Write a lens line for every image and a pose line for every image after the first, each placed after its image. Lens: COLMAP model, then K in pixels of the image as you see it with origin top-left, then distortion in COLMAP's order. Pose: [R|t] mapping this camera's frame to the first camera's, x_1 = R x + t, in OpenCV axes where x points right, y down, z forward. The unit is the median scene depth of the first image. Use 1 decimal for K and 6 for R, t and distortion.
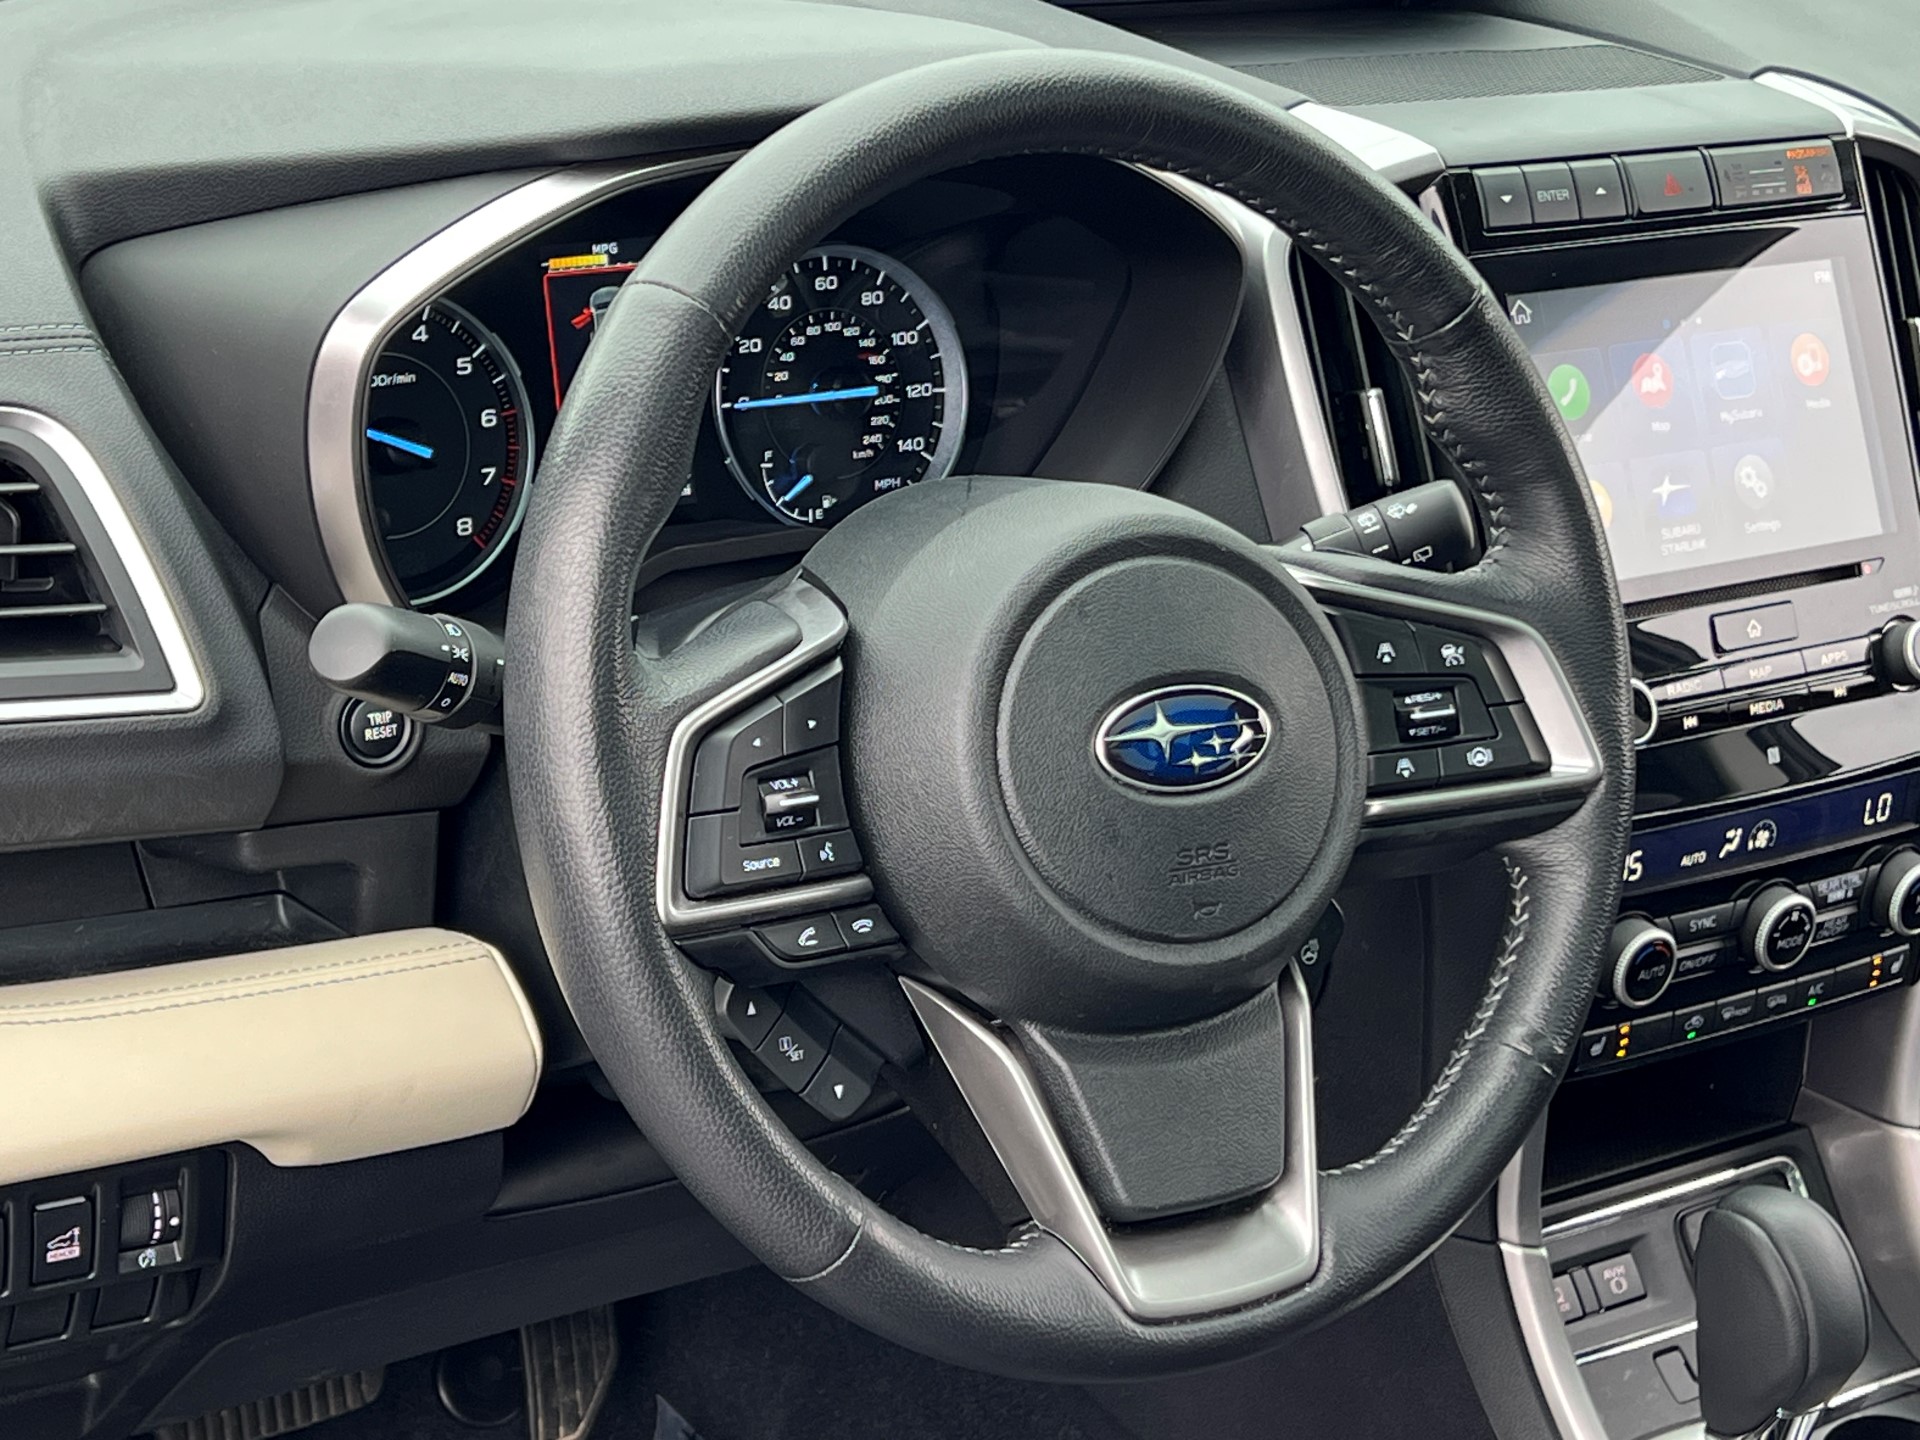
lens RADIAL K [[3648.8, 0, 958.1], [0, 3648.8, 725.3], [0, 0, 1]] dist [0.117289, 0.000000]
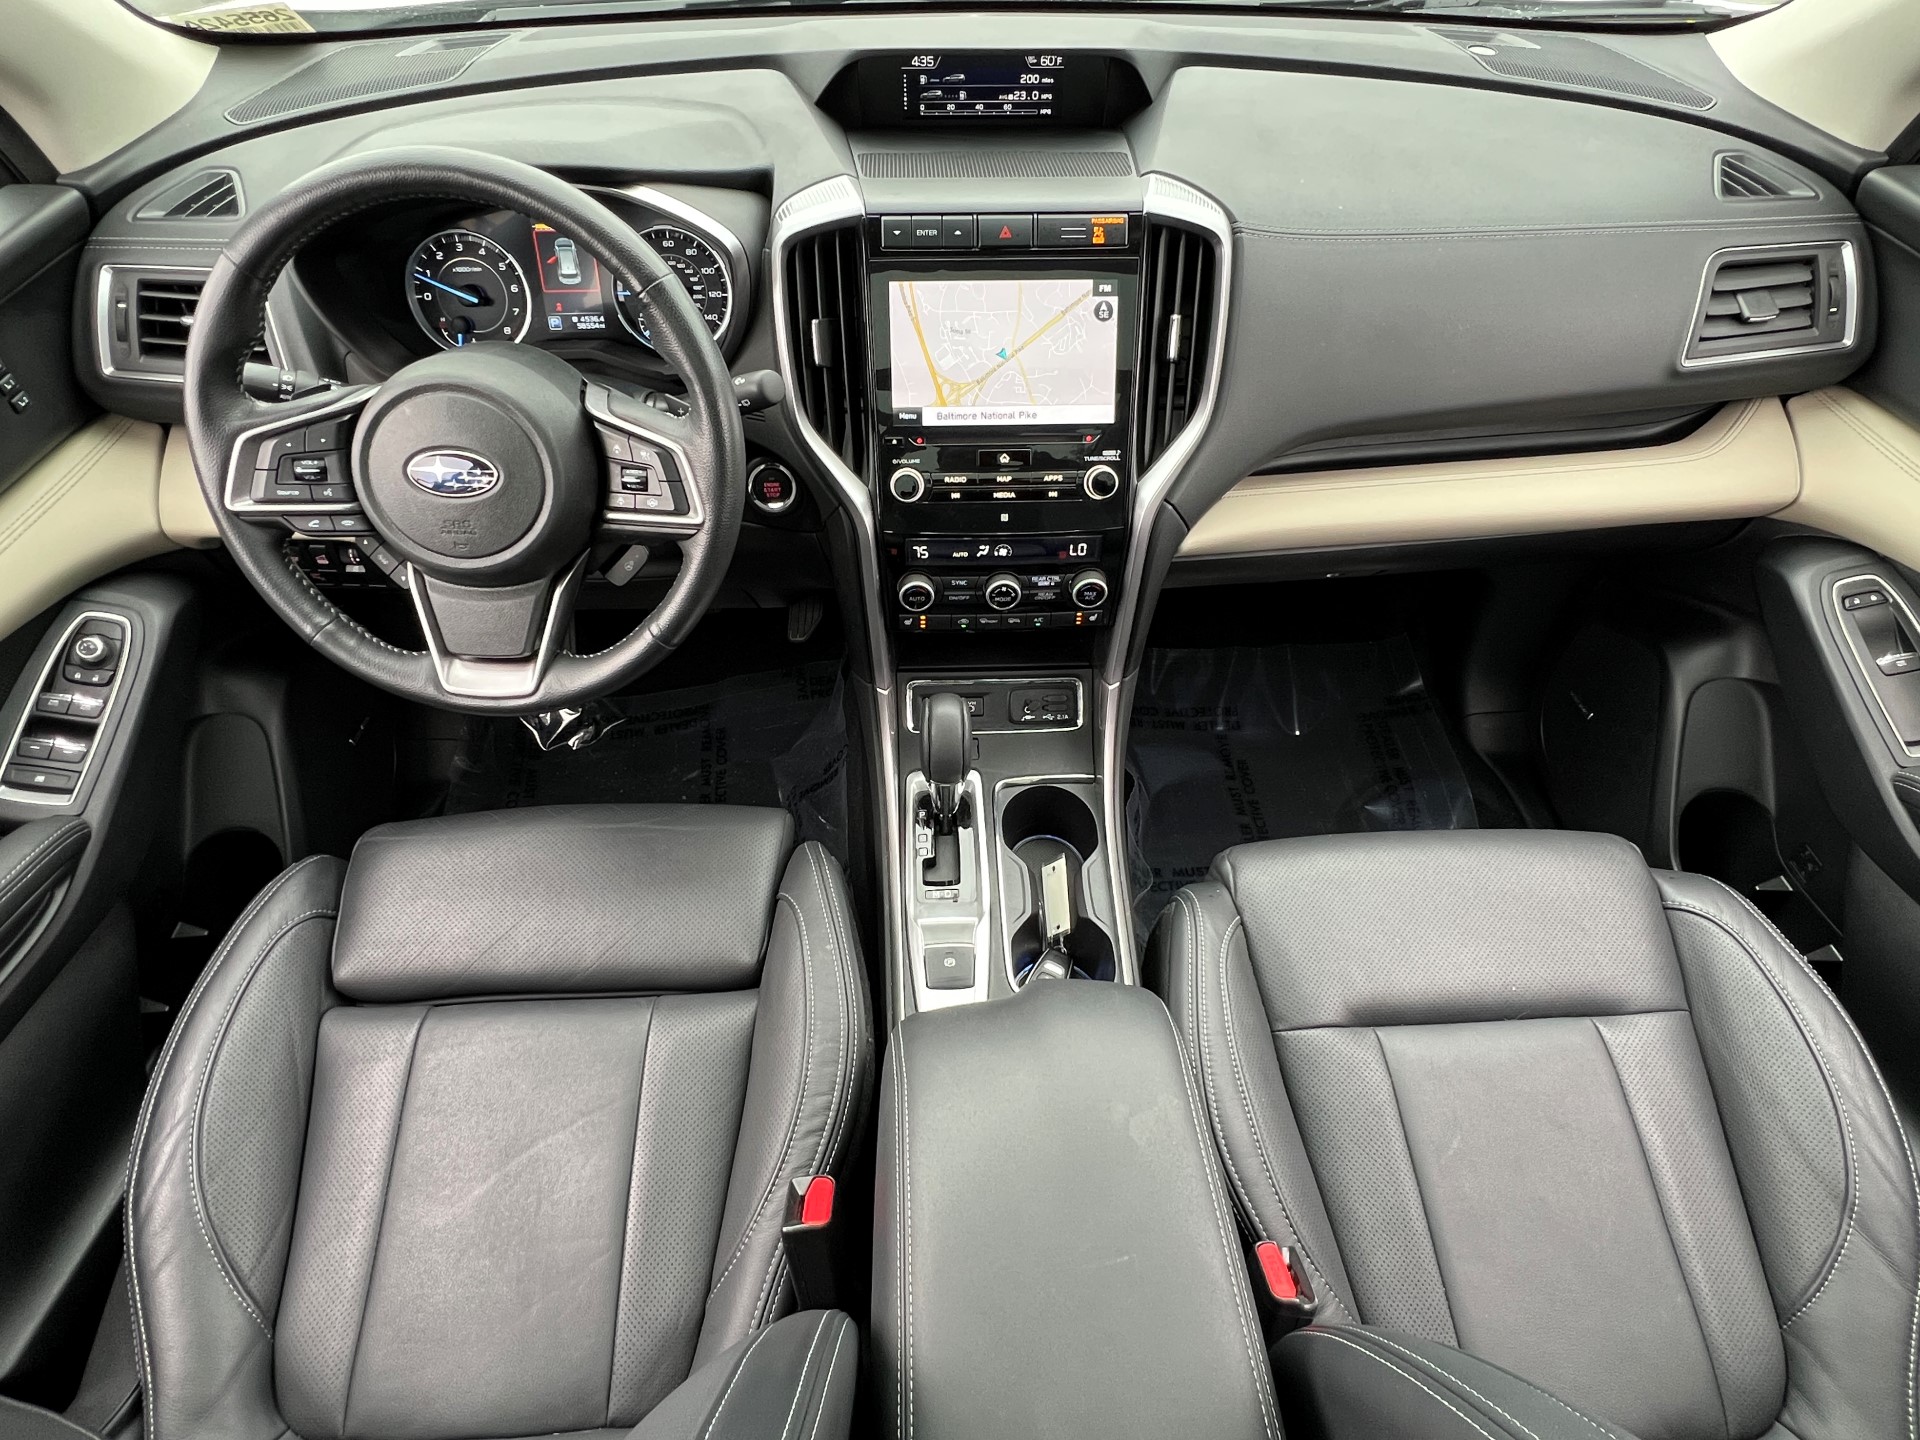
lens RADIAL K [[1013.5, 0, 939.8], [0, 1013.5, 735.6], [0, 0, 1]] dist [-0.002228, -0.000033]
pose [[0.822784, 0.326232, -0.465403, 0.533023], [-0.134378, 0.907304, 0.398424, -0.114714], [0.552241, -0.265277, 0.790353, 0.464322]]
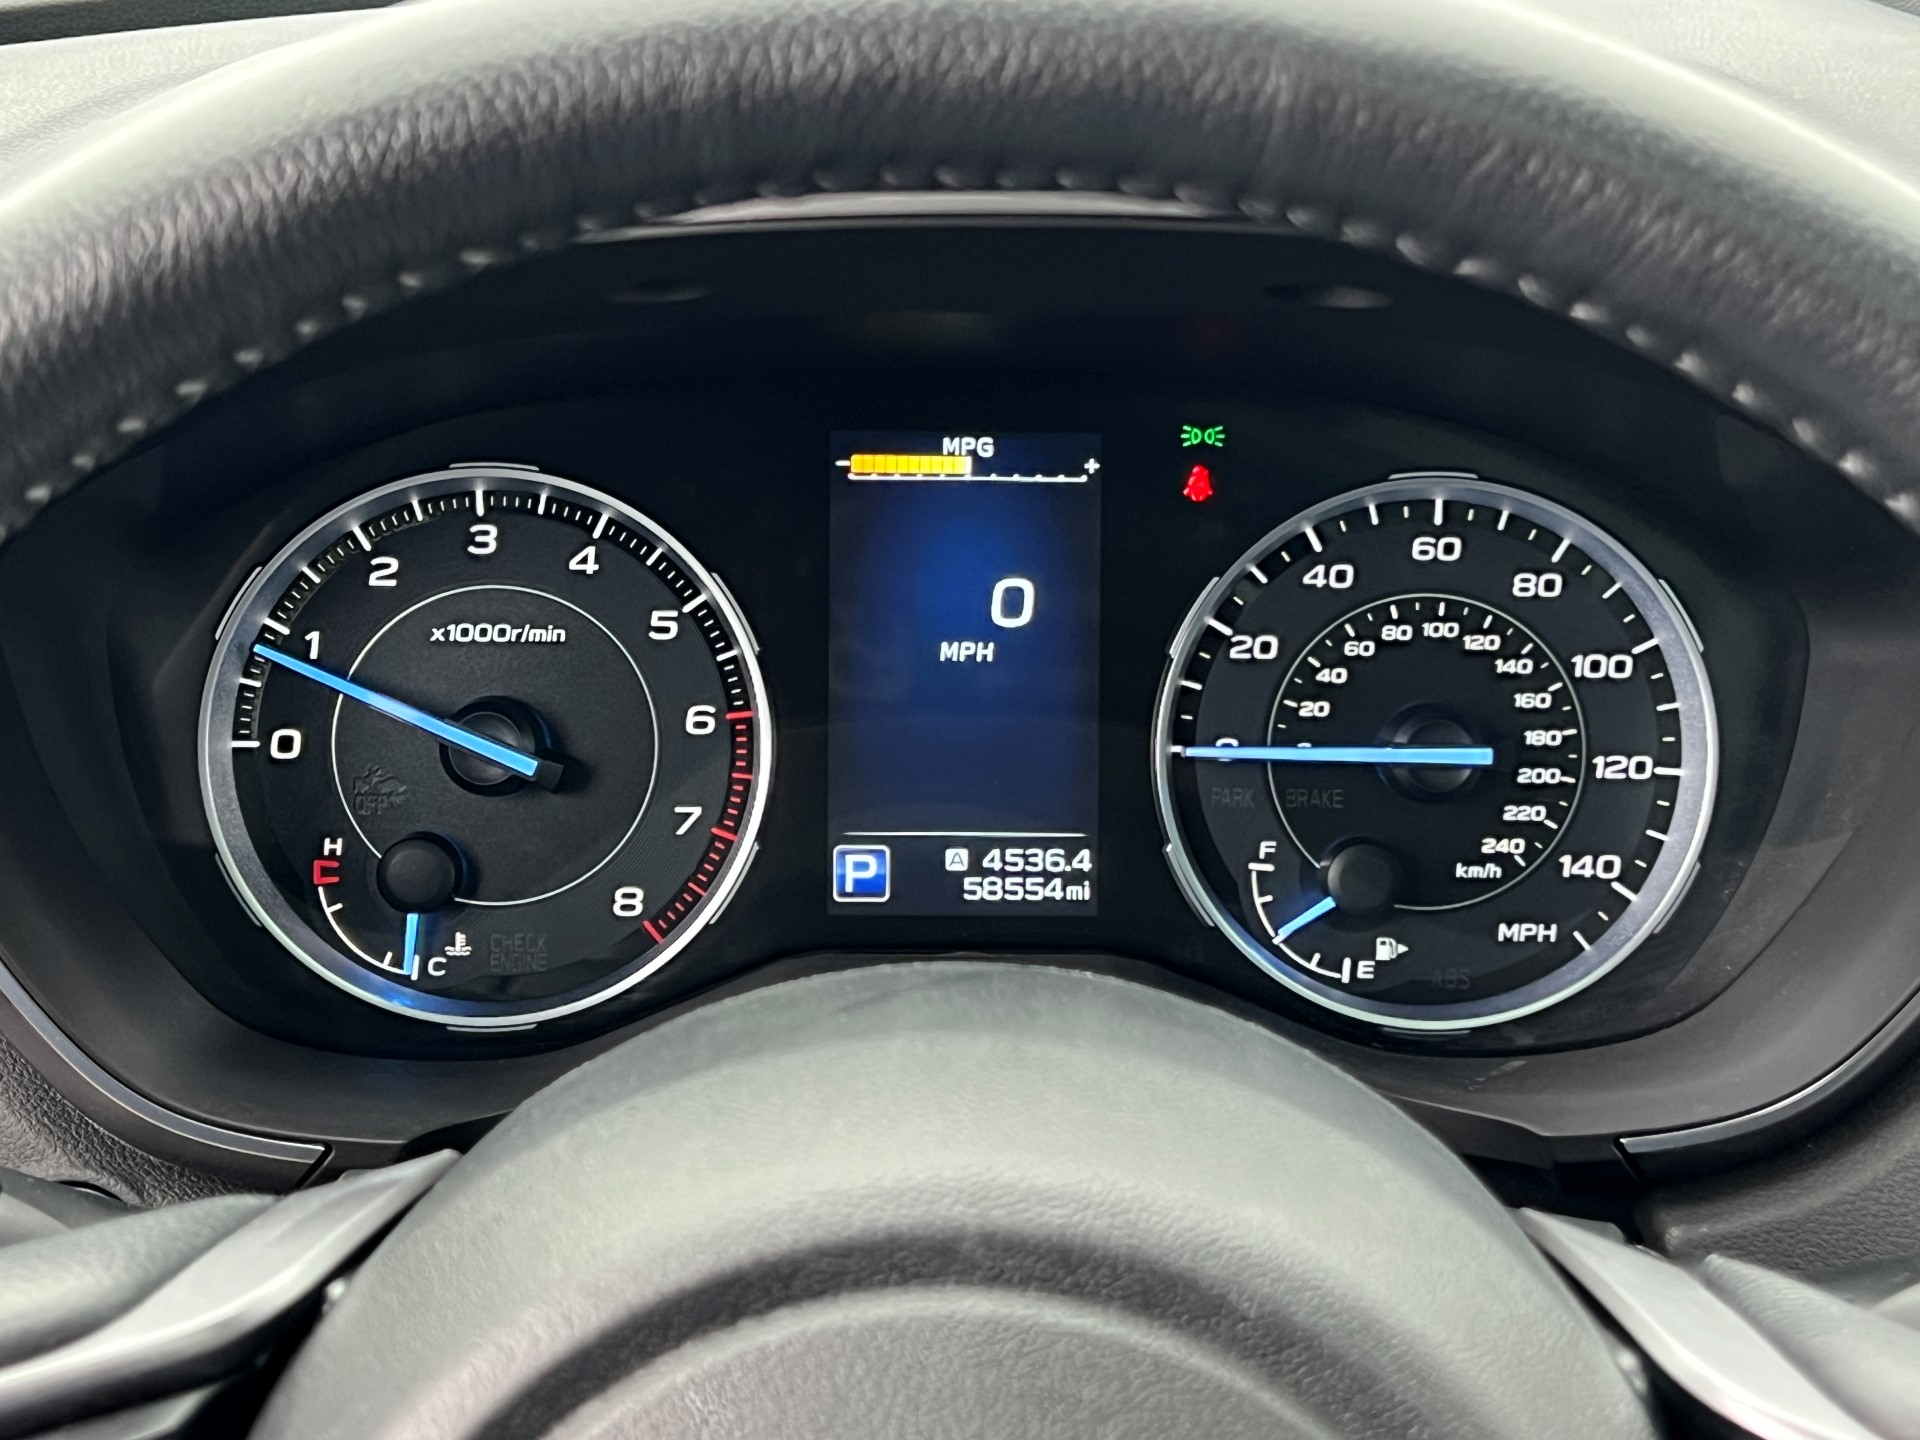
lens RADIAL K [[3176.3, 0, 948.8], [0, 3176.3, 715.5], [0, 0, 1]] dist [0.081548, 0.000000]
pose [[0.823313, 0.119599, -0.554844, 0.165022], [-0.157155, 0.987364, -0.020366, -0.074569], [0.545397, 0.103964, 0.831705, 0.563650]]
